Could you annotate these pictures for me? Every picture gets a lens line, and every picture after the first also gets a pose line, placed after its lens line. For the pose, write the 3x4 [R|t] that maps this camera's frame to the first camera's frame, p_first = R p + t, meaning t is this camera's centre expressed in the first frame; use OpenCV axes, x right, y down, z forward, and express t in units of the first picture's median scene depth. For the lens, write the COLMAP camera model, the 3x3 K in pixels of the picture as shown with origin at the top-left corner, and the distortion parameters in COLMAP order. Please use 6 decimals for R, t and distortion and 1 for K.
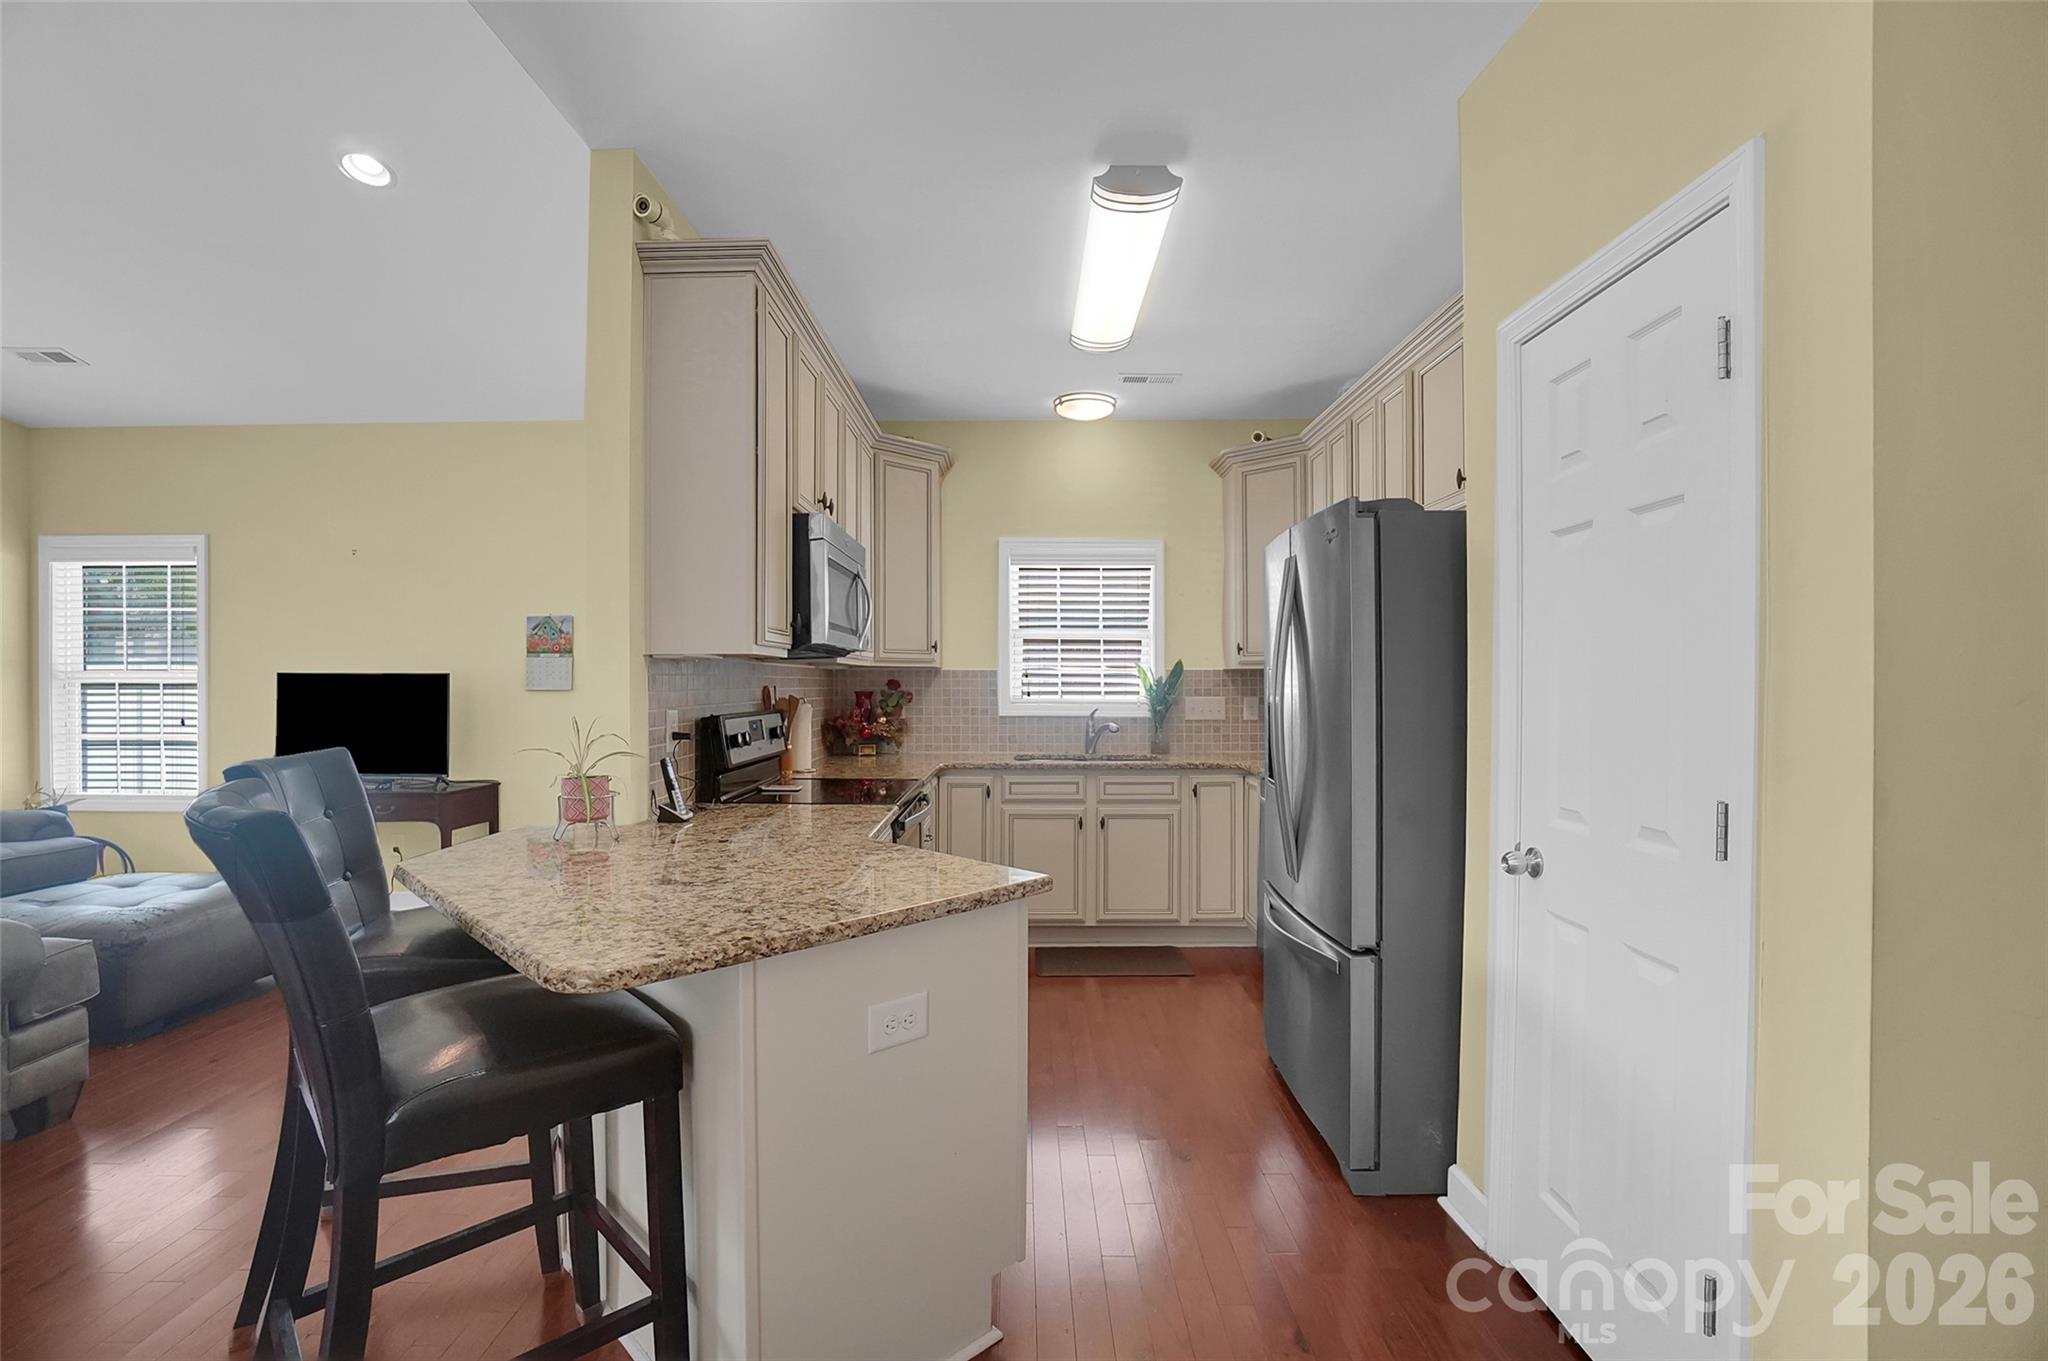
lens RADIAL K [[901.9, 0, 1011.8], [0, 901.9, 681.8], [0, 0, 1]] dist [-0.059830, 0.021096]
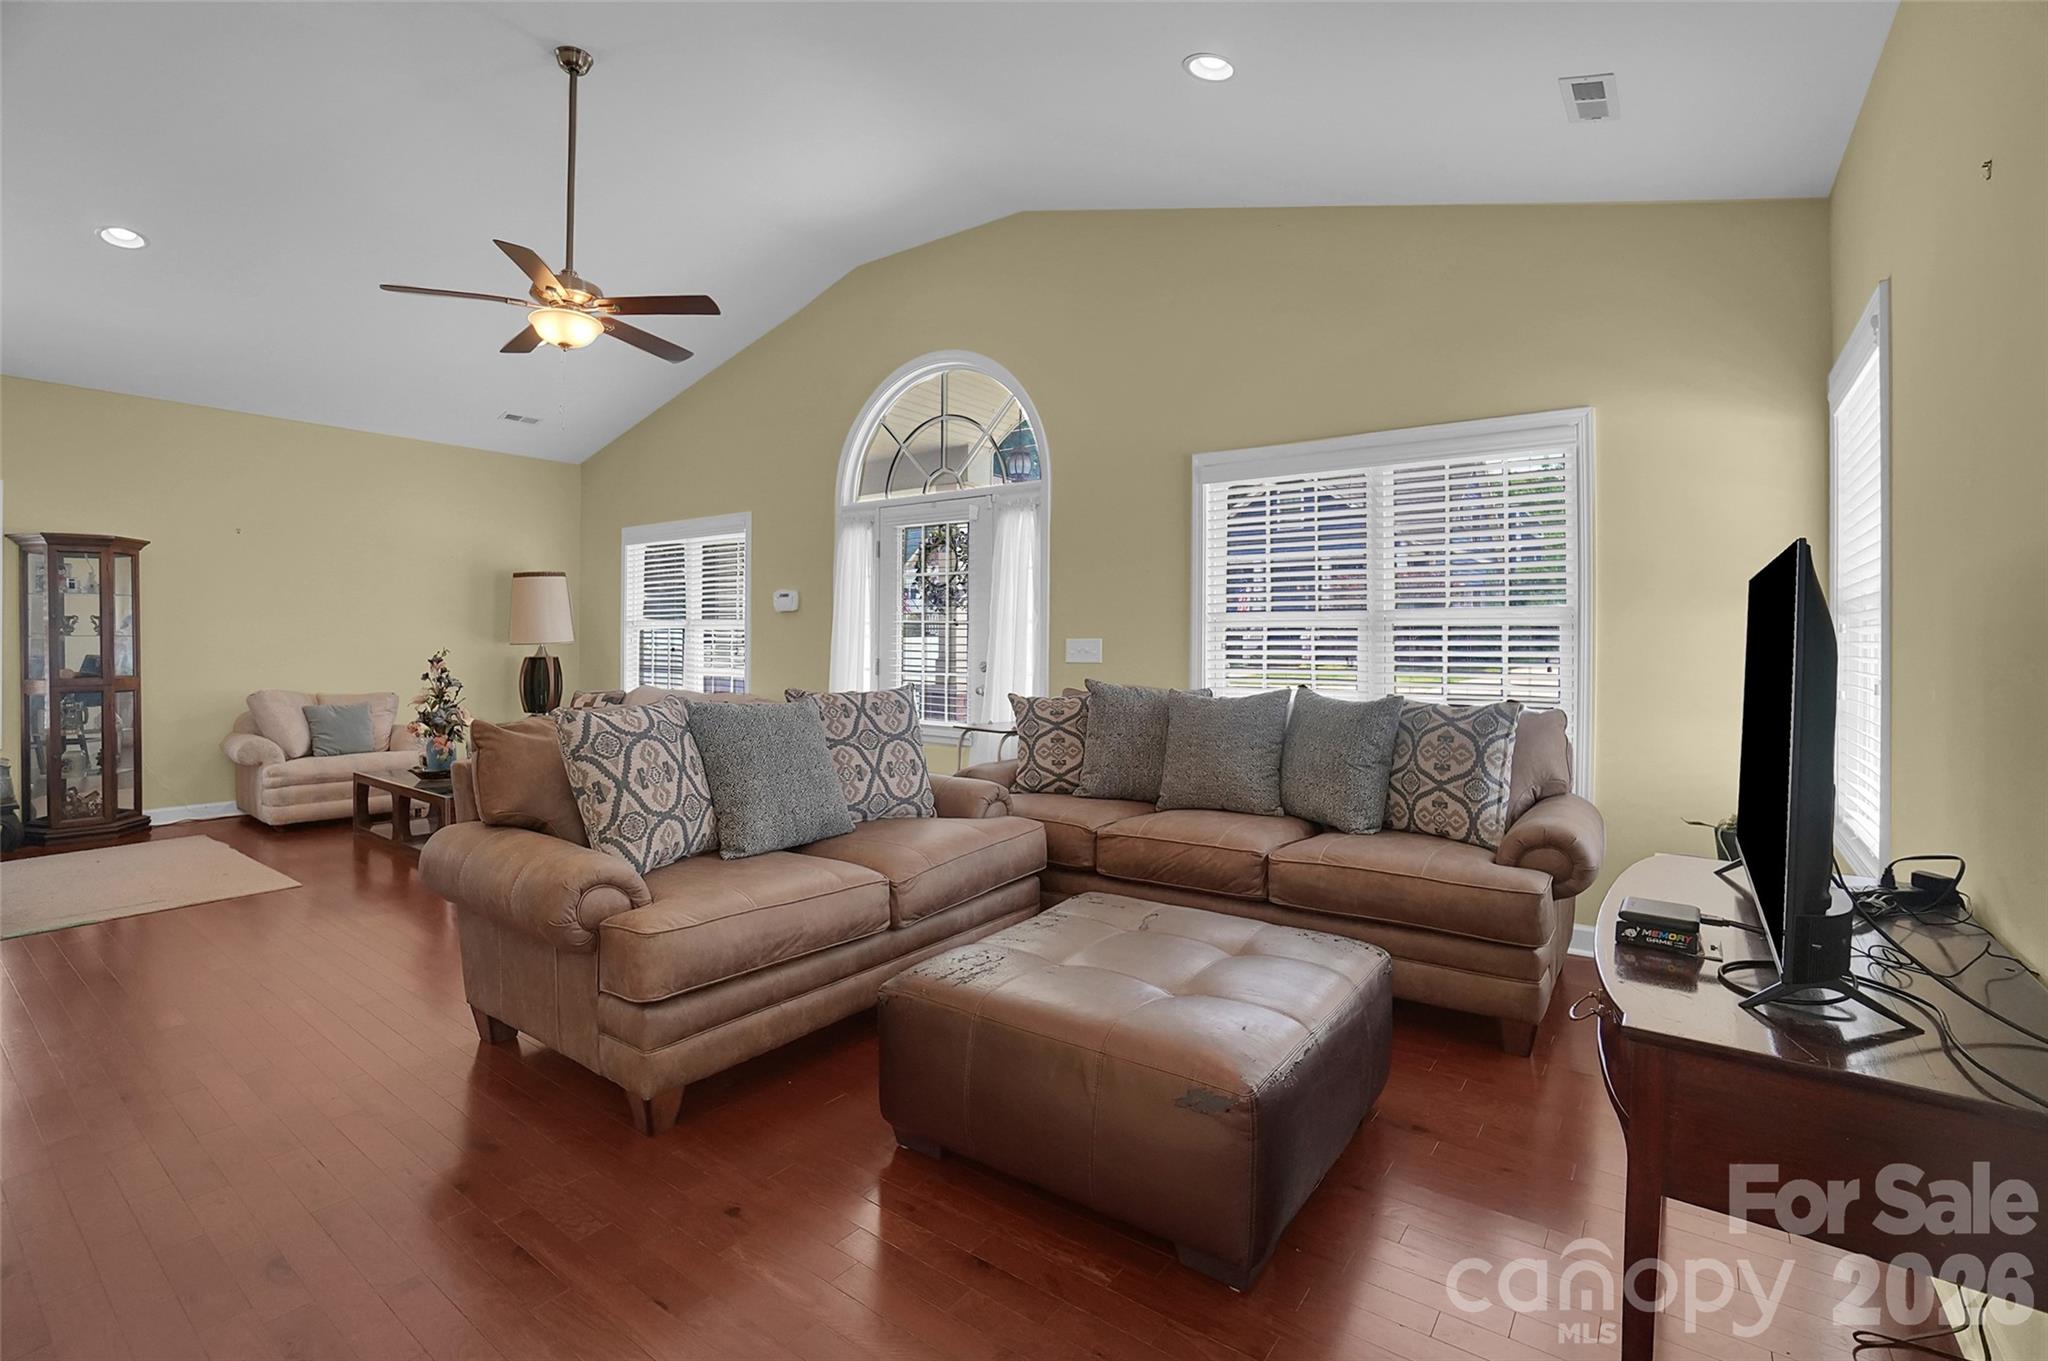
lens RADIAL K [[923.2, 0, 1010.6], [0, 923.2, 632.2], [0, 0, 1]] dist [-0.058439, 0.020133]
pose [[-0.595843, -0.009871, -0.803040, -0.316075], [-0.003616, 0.999947, -0.009608, 0.015863], [0.803093, -0.002821, -0.595847, 0.944424]]
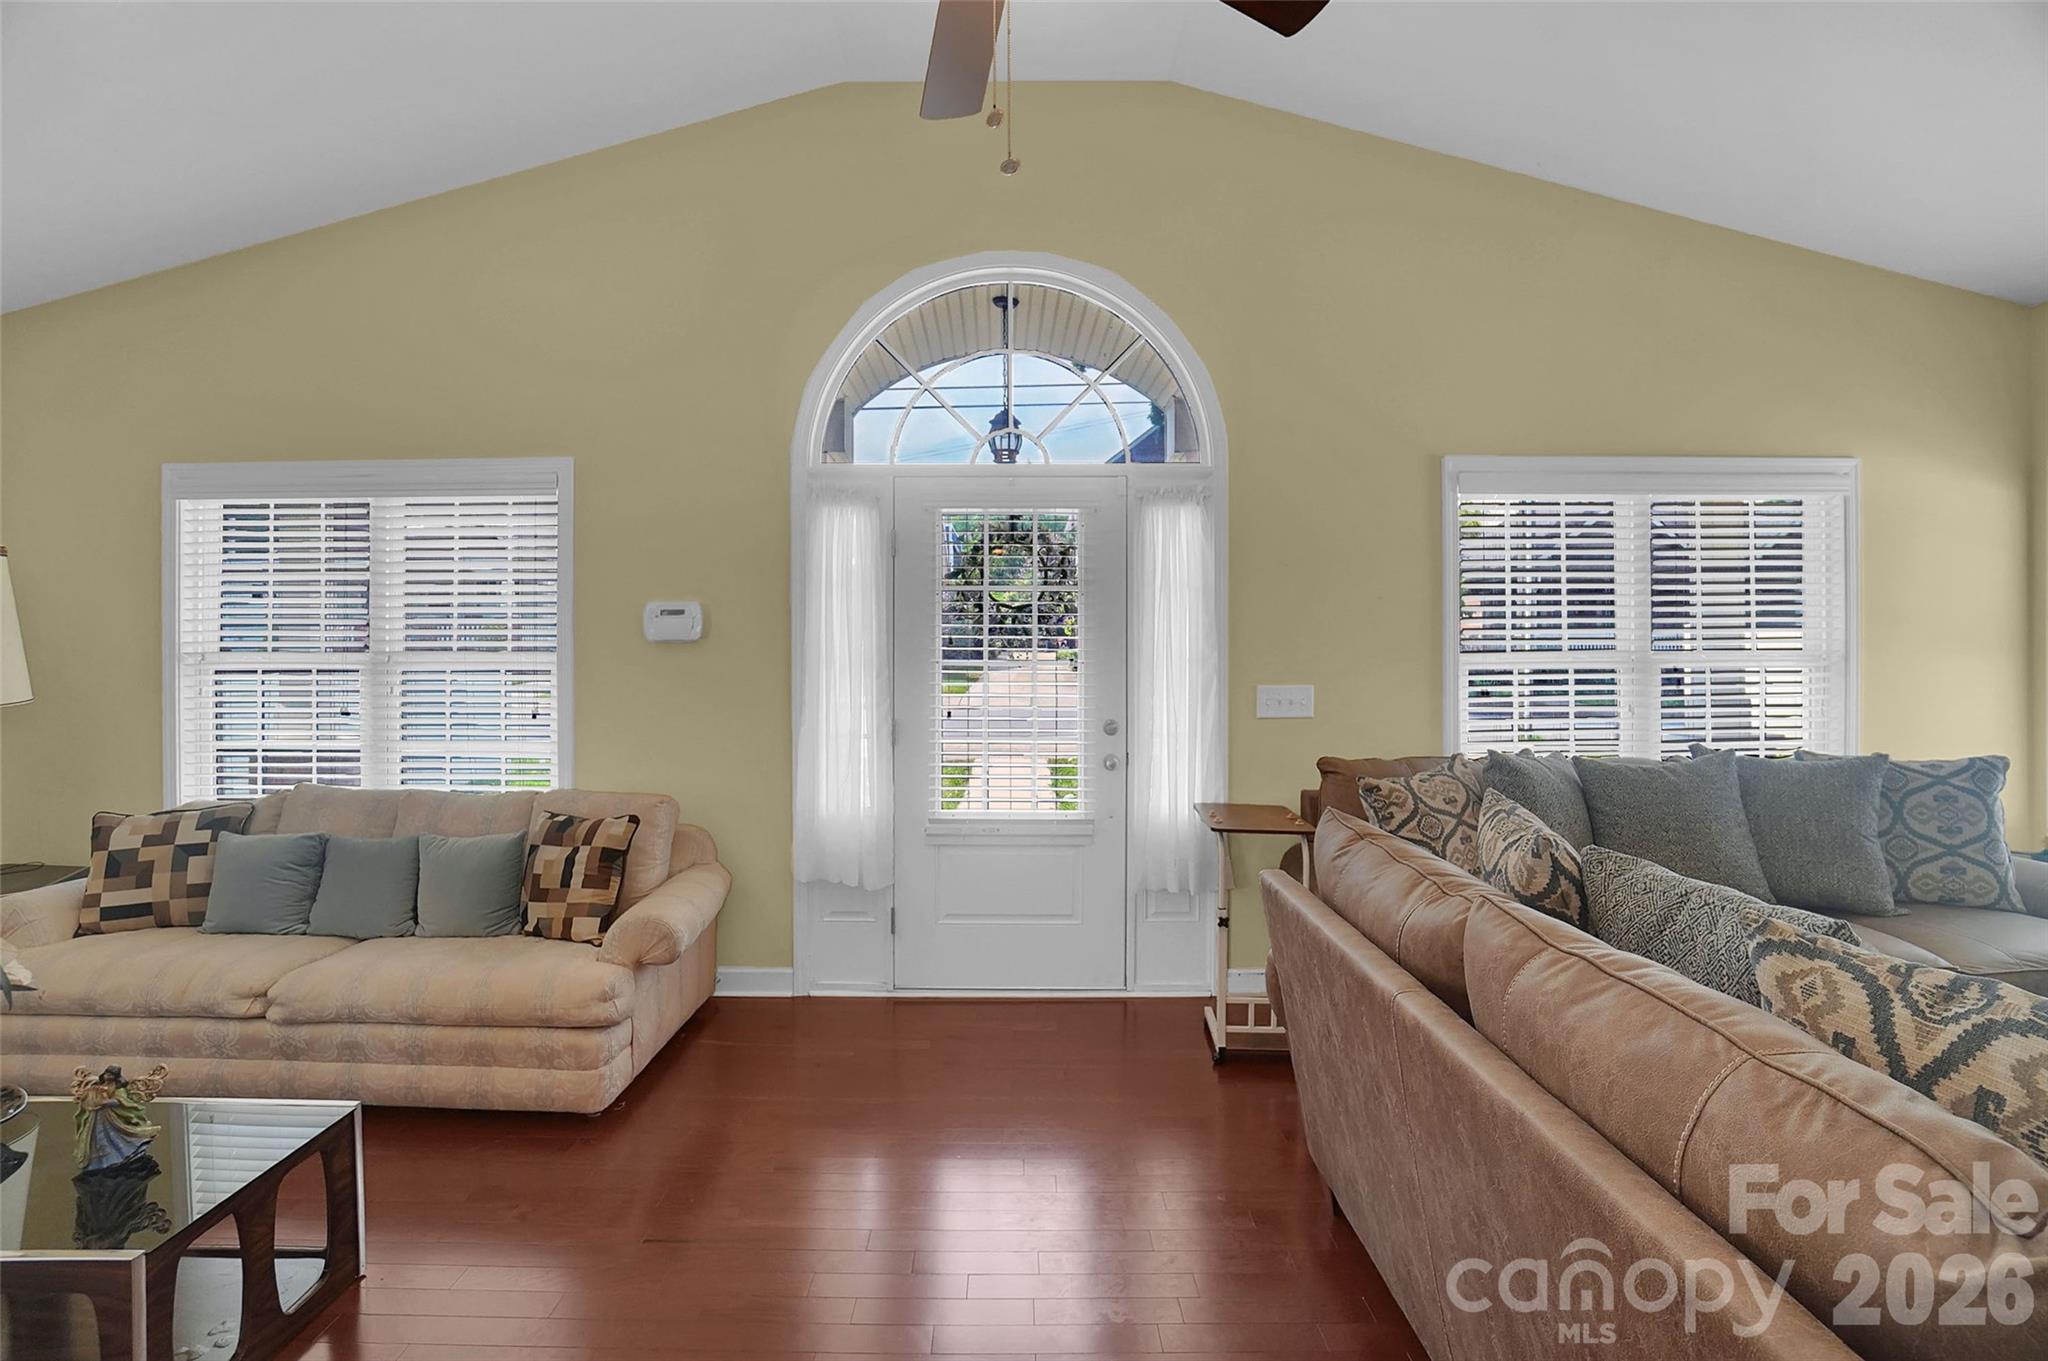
lens RADIAL K [[914.3, 0, 1008.1], [0, 914.3, 643.6], [0, 0, 1]] dist [-0.065158, 0.023008]
pose [[-0.001692, -0.000671, -0.999998, -0.440400], [0.003633, 0.999993, -0.000677, -0.021415], [0.999992, -0.003634, -0.001690, 0.174326]]
